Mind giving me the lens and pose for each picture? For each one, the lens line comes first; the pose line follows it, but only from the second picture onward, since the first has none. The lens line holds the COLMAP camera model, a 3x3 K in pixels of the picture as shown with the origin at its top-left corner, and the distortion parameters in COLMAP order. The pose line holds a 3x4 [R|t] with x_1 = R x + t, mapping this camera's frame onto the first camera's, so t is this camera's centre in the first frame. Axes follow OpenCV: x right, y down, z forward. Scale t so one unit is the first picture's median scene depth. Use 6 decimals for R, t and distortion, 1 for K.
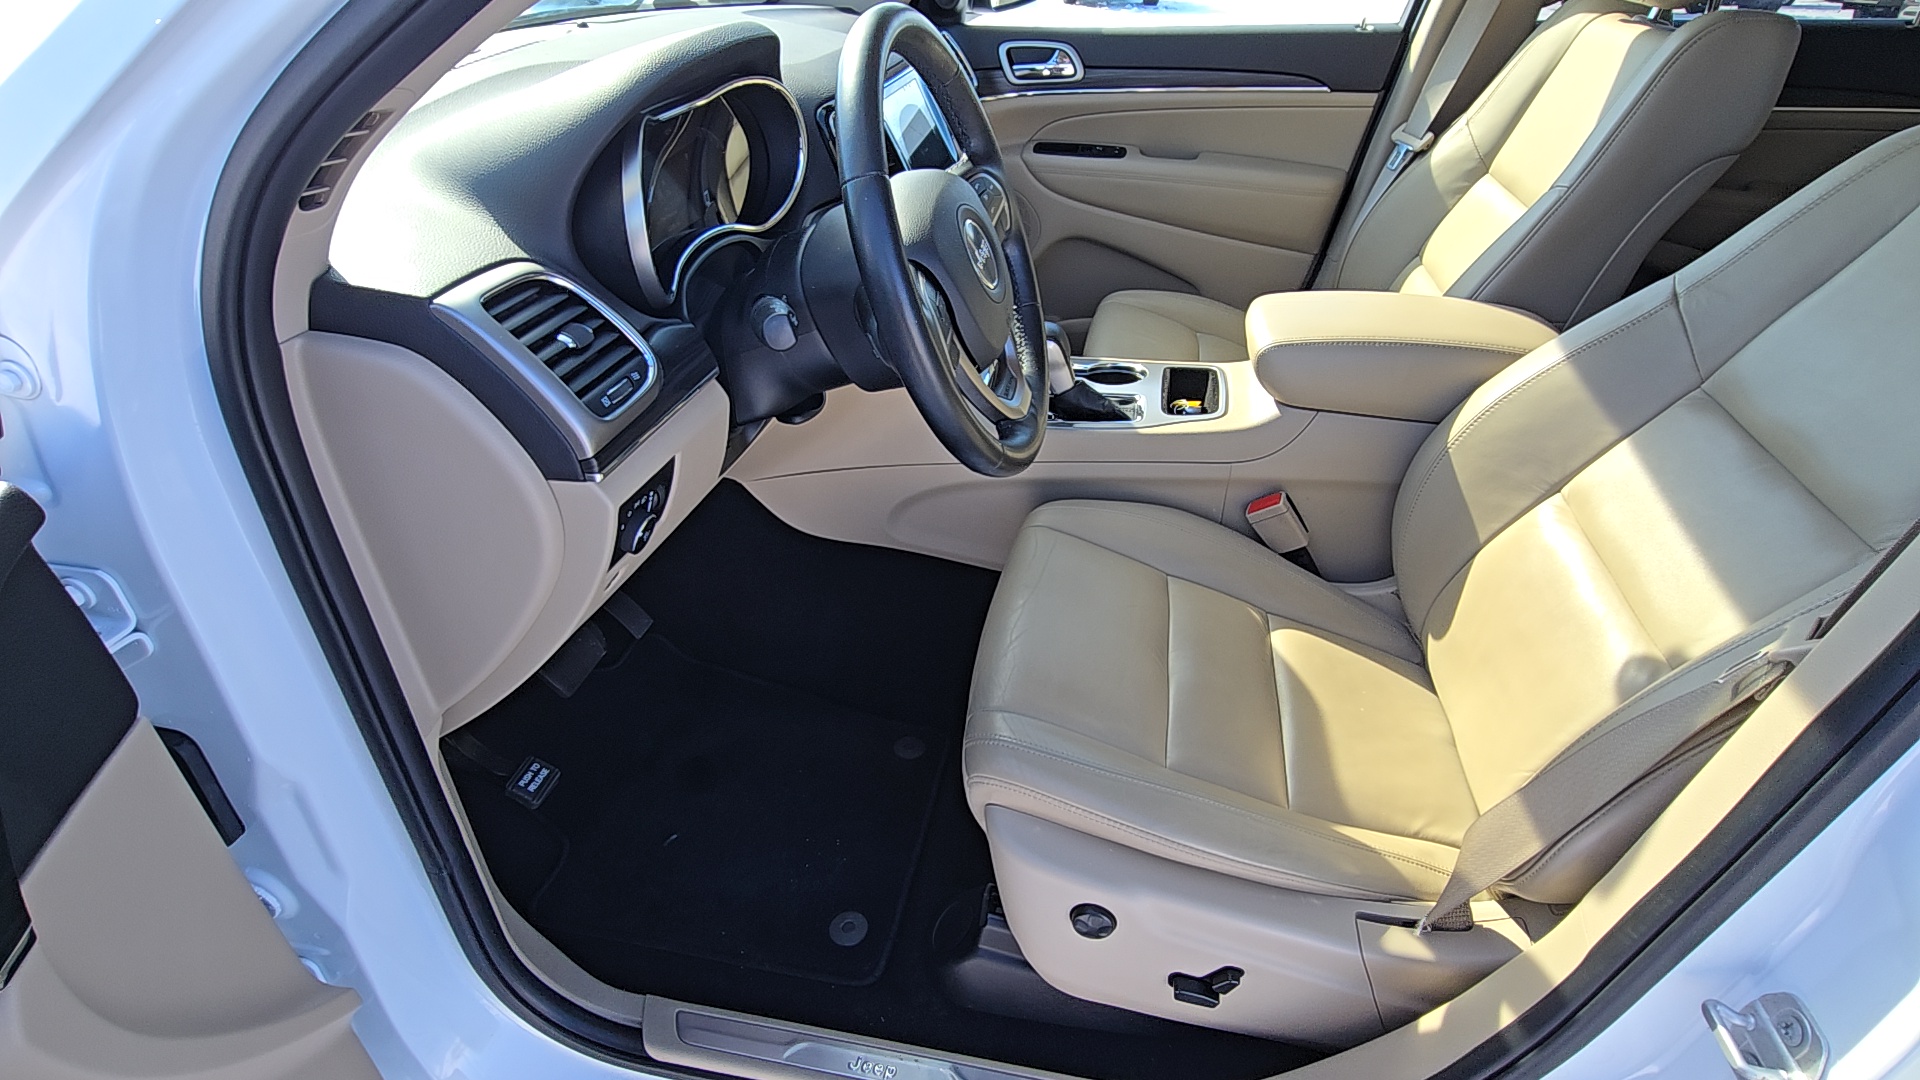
lens RADIAL K [[973.6, 0, 963.9], [0, 973.6, 543.4], [0, 0, 1]] dist [0.003555, -0.001653]
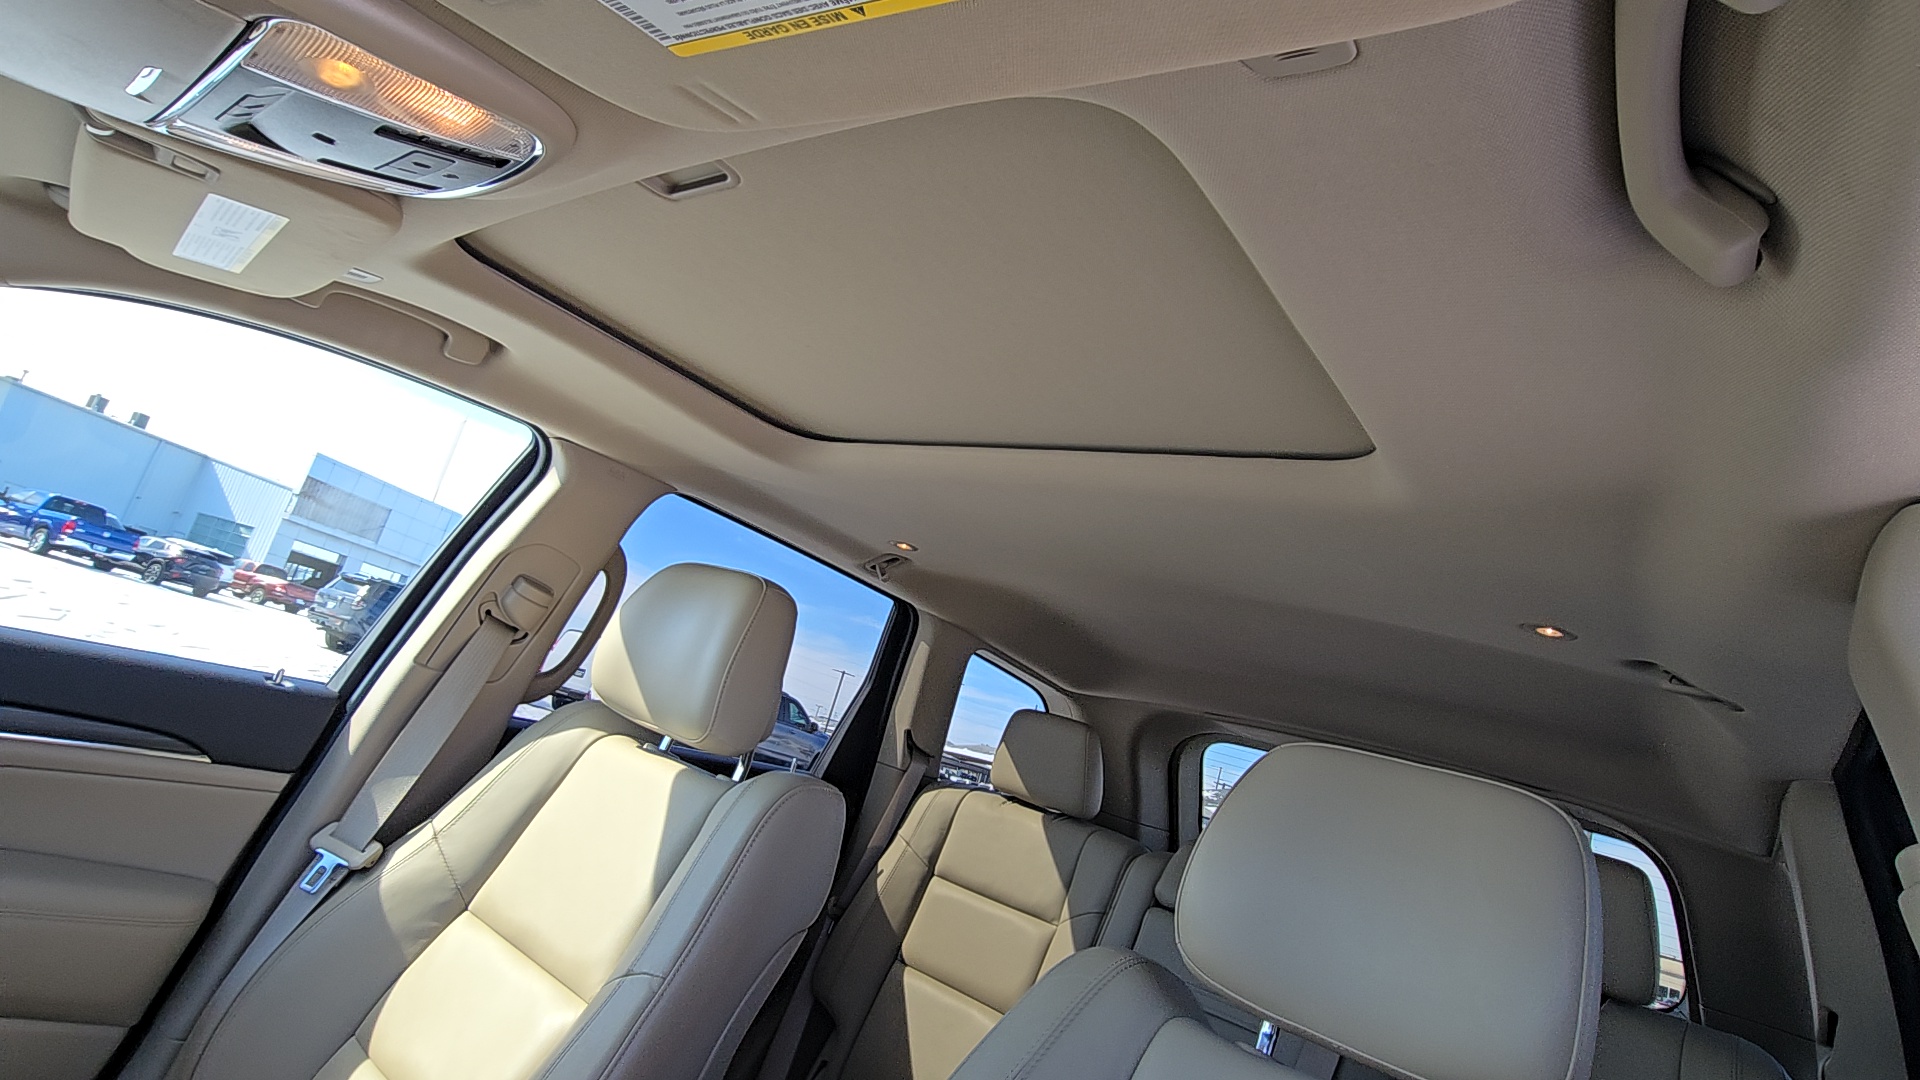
lens RADIAL K [[973.6, 0, 963.9], [0, 973.6, 543.4], [0, 0, 1]] dist [0.003555, -0.001653]
pose [[0.436333, 0.300153, 0.848246, 0.006691], [0.238590, 0.870379, -0.430714, -0.207567], [-0.867576, 0.390317, 0.308162, 0.338123]]
